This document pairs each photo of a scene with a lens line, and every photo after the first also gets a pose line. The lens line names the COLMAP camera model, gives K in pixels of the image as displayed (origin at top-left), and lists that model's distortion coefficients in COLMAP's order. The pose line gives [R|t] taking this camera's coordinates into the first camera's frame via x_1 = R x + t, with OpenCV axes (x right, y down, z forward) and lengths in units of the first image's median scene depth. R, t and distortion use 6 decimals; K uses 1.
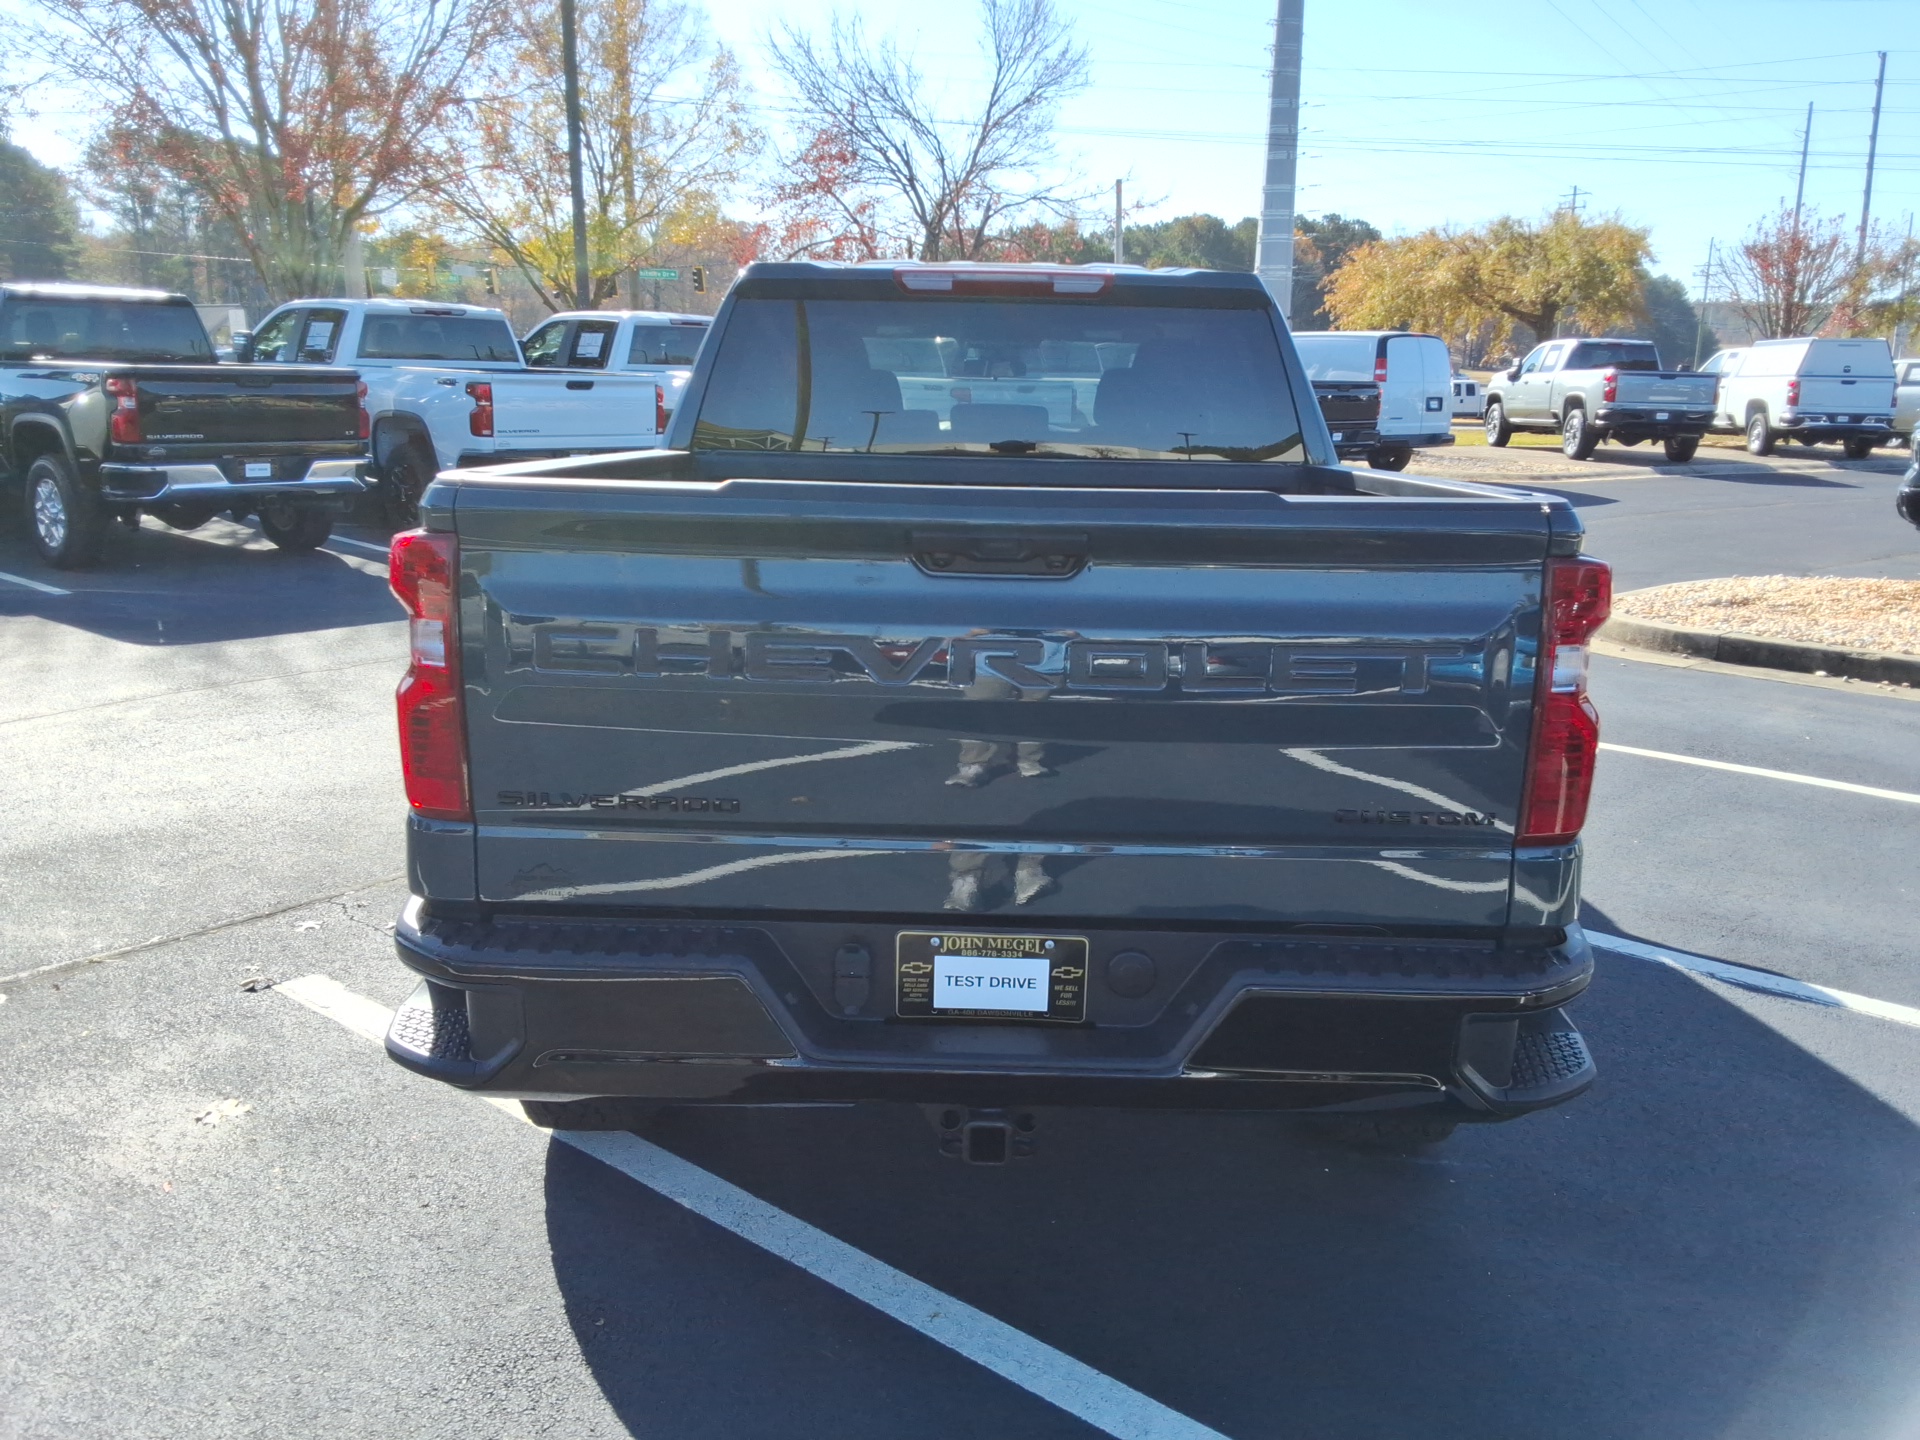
lens RADIAL K [[1542.2, 0, 979.6], [0, 1542.2, 706.9], [0, 0, 1]] dist [0.132593, -0.208115]
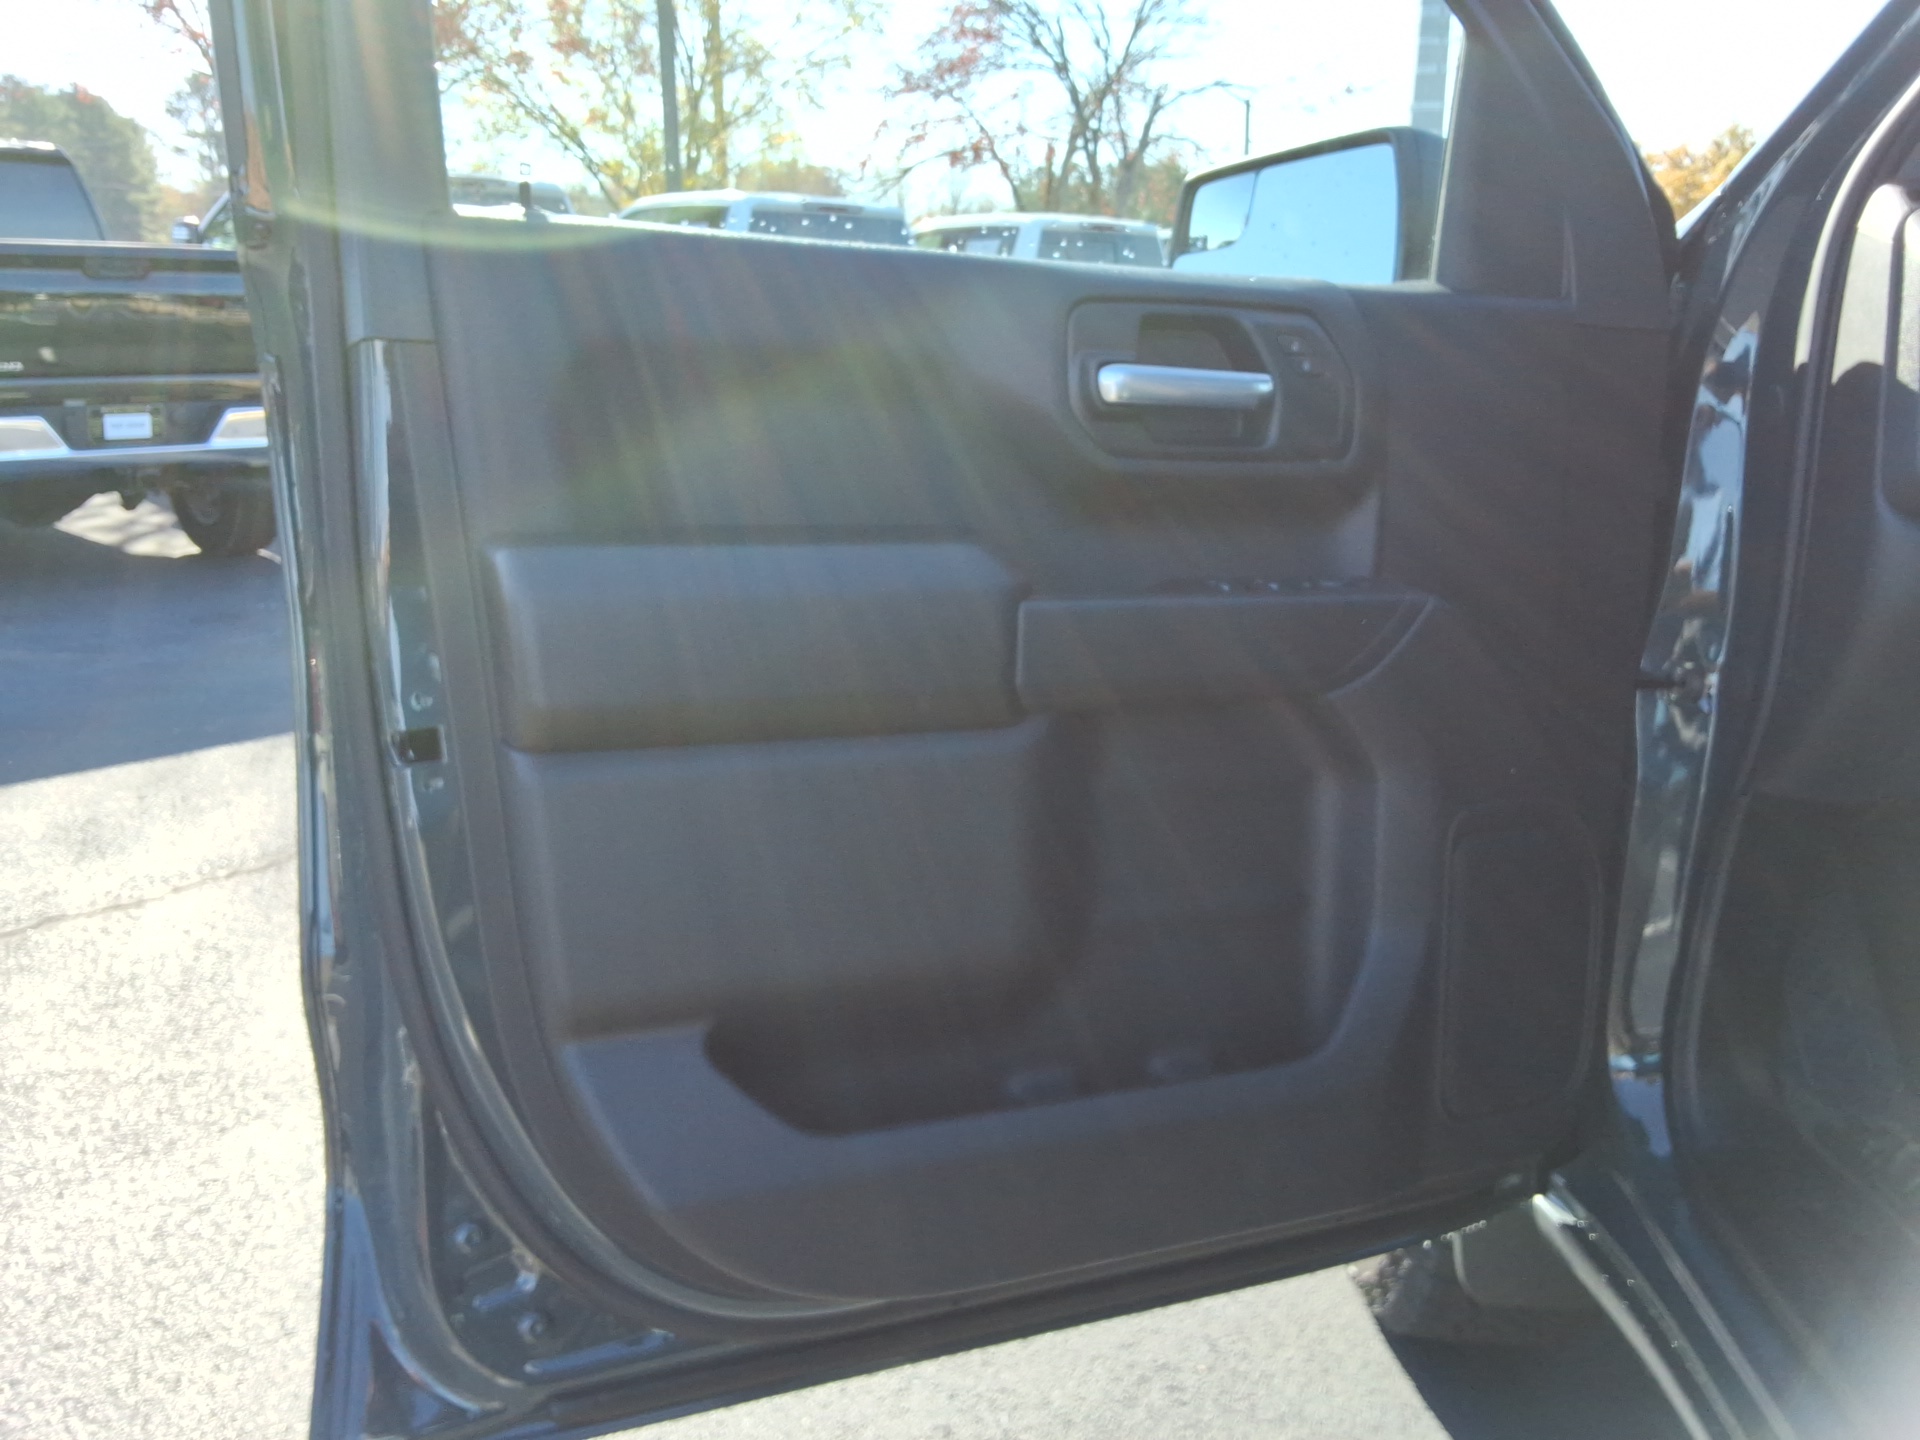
lens RADIAL K [[1549.0, 0, 979.3], [0, 1549.0, 701.6], [0, 0, 1]] dist [0.112327, -0.171215]
pose [[0.998770, 0.005504, -0.049283, -0.045848], [-0.004210, 0.999644, 0.026333, -0.025306], [0.049410, -0.026093, 0.998438, 0.166564]]
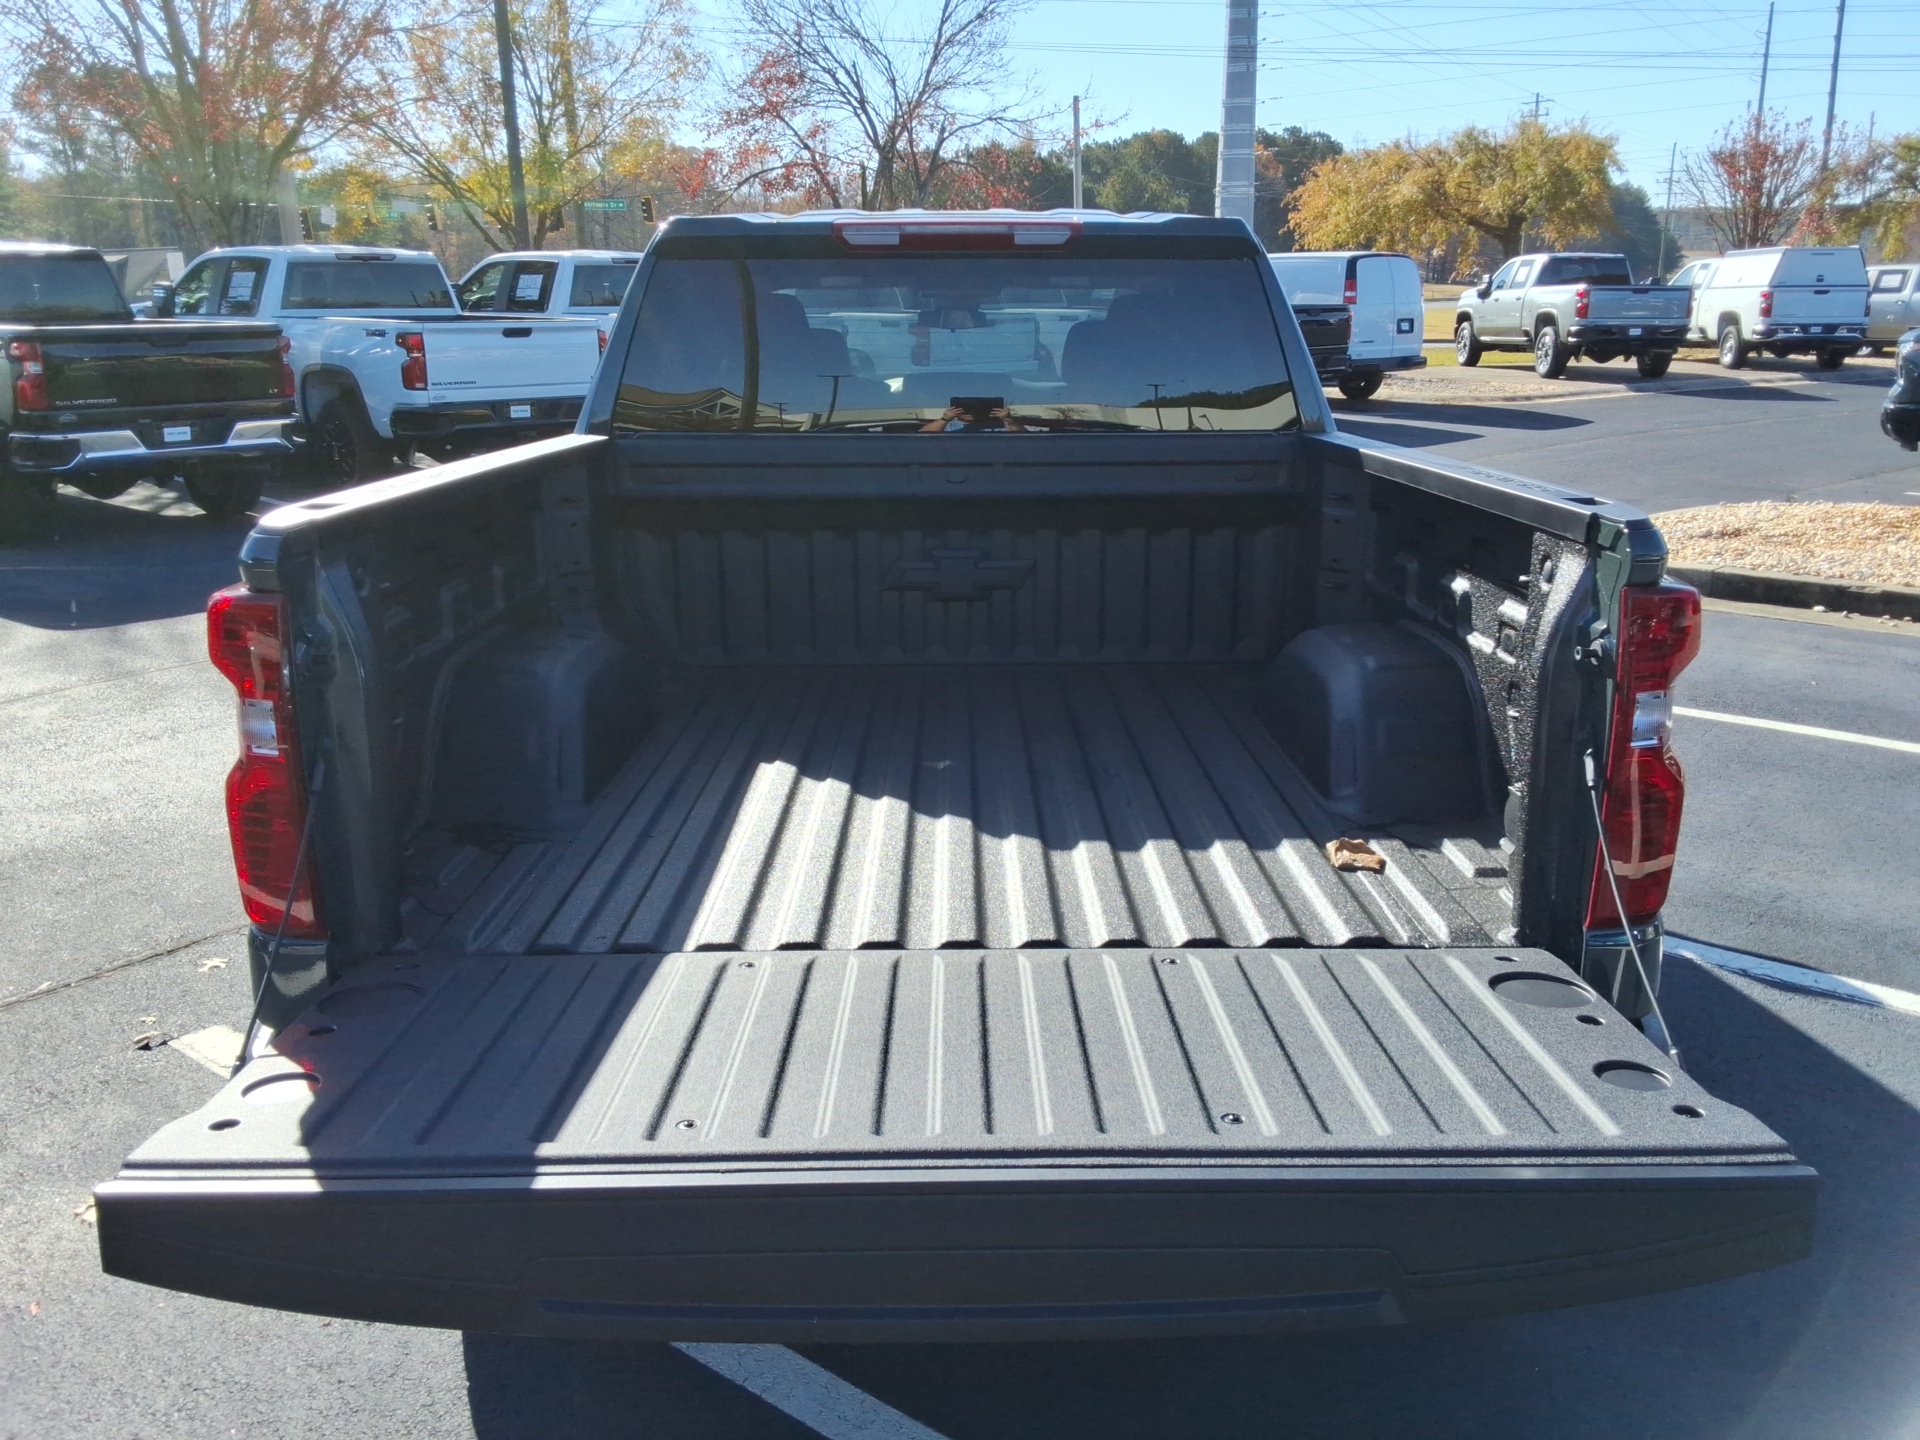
lens RADIAL K [[1549.0, 0, 979.3], [0, 1549.0, 701.6], [0, 0, 1]] dist [0.112327, -0.171215]
pose [[0.999423, -0.028800, 0.018019, 0.000600], [0.028023, 0.998726, 0.041963, -0.006123], [-0.019205, -0.041433, 0.998957, 0.013809]]
